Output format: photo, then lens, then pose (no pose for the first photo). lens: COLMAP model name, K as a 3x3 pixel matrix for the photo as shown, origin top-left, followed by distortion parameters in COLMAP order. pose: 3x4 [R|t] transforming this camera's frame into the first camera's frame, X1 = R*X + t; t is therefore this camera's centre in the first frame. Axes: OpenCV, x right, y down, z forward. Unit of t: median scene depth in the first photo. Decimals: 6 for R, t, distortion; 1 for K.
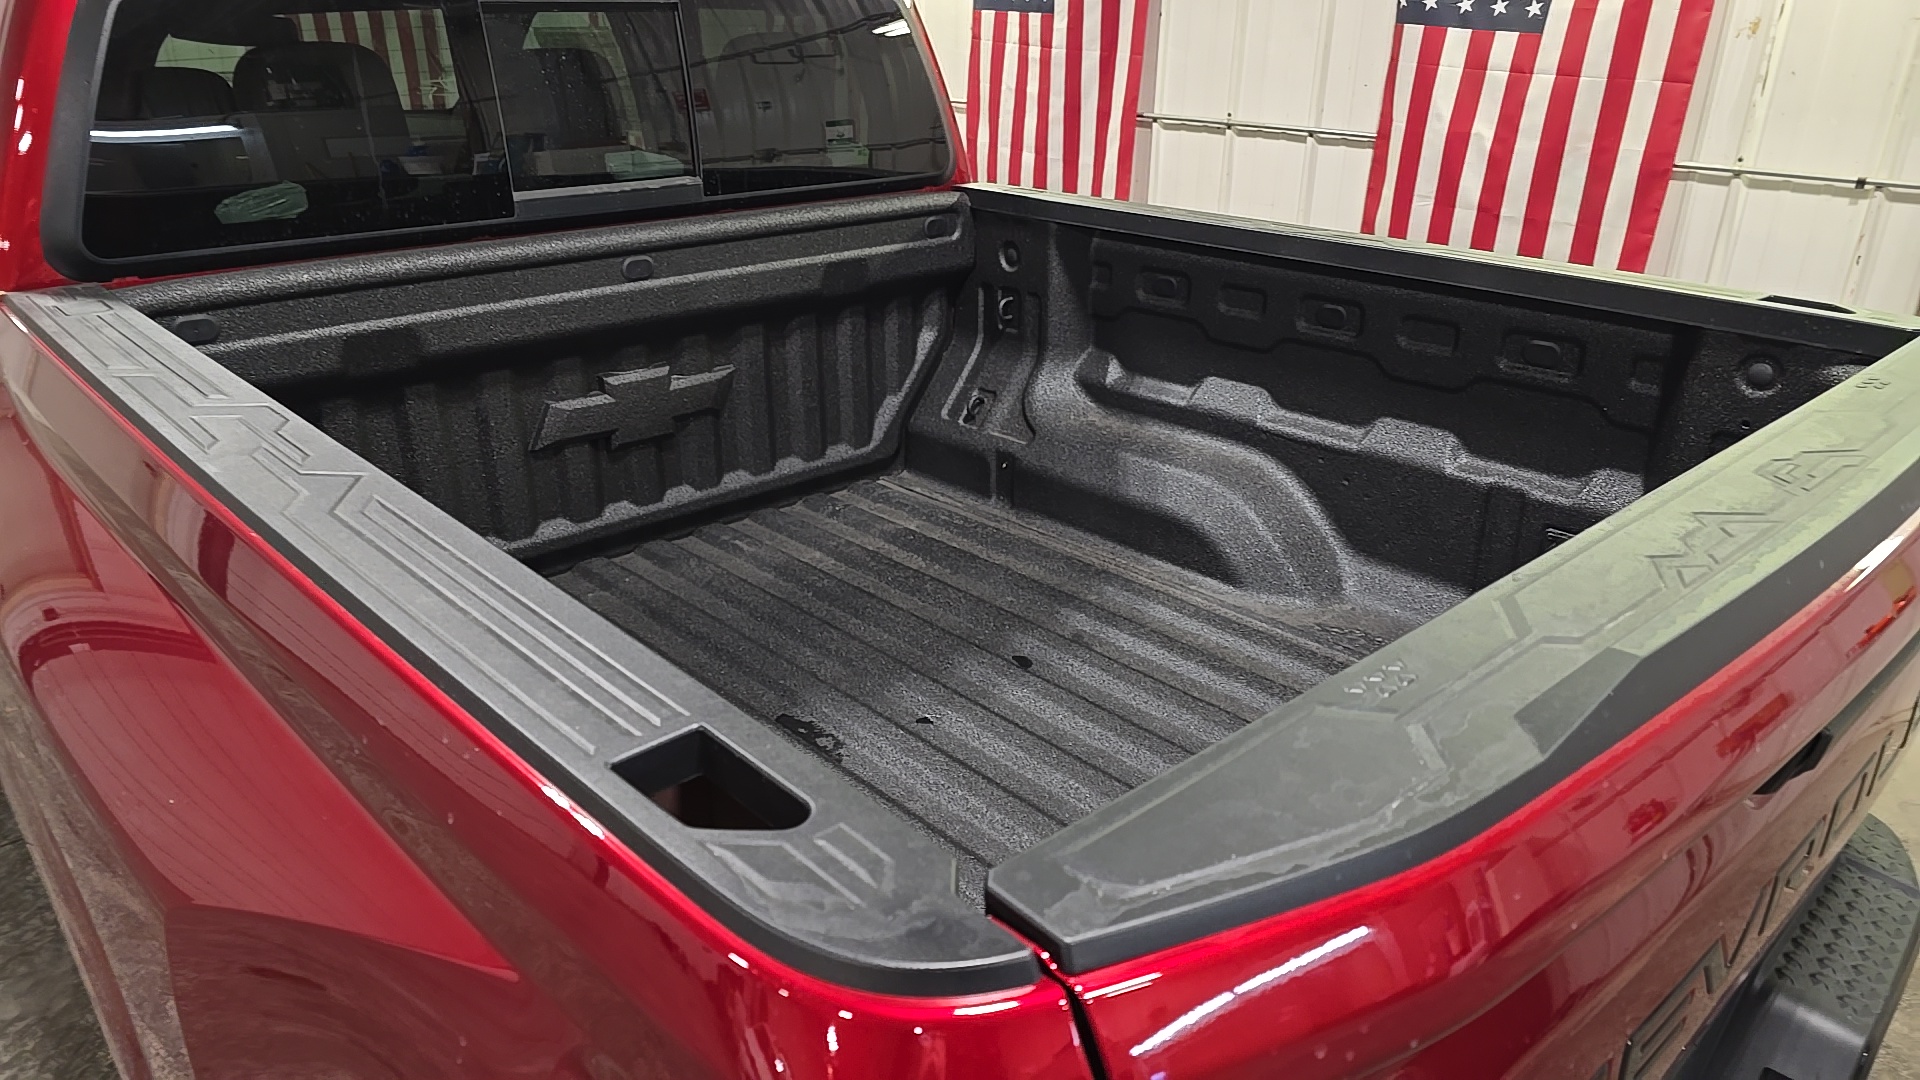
lens RADIAL K [[1291.9, 0, 960.0], [0, 1291.9, 540.0], [0, 0, 1]] dist [0.044584, -0.035998]
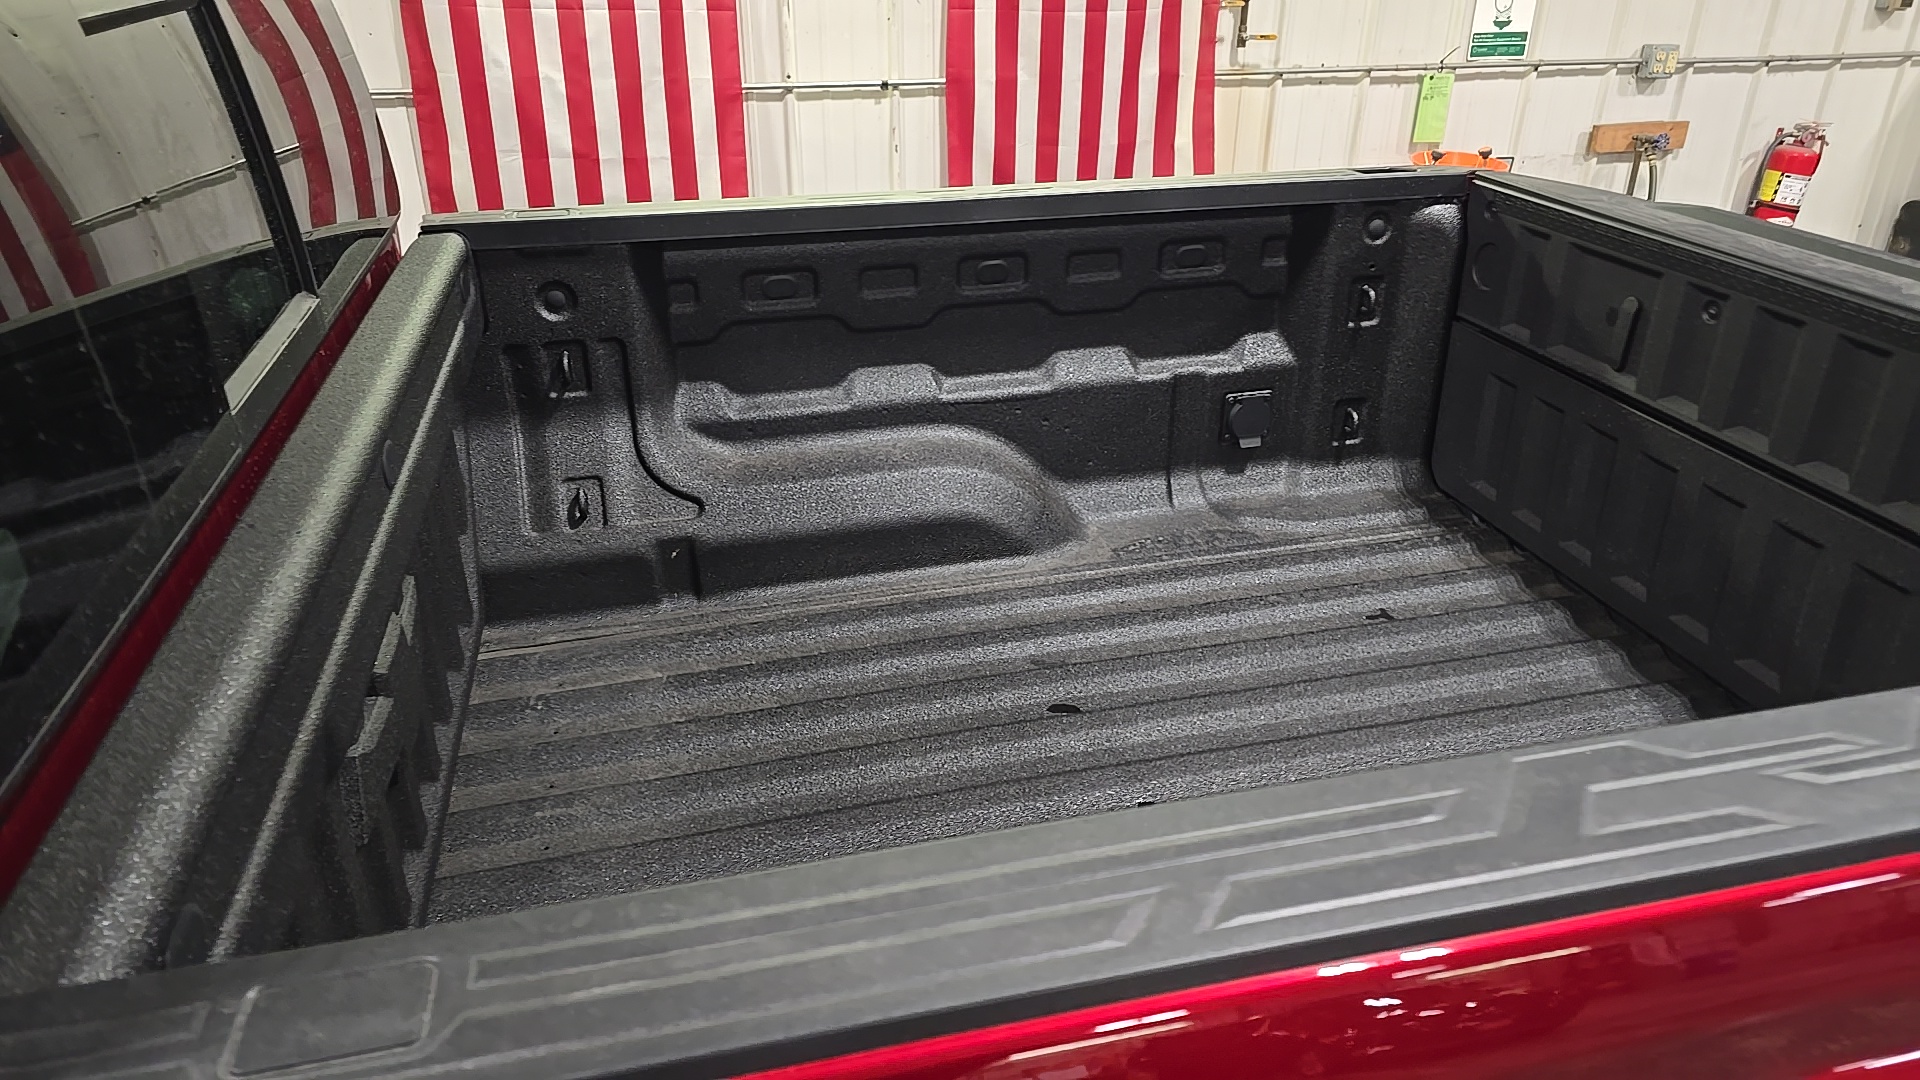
lens RADIAL K [[1271.5, 0, 968.1], [0, 1271.5, 547.3], [0, 0, 1]] dist [0.062832, -0.053664]
pose [[0.479897, -0.388788, 0.786475, -0.534758], [0.344792, 0.907895, 0.238423, -0.202554], [-0.806732, 0.156752, 0.569747, 0.447276]]
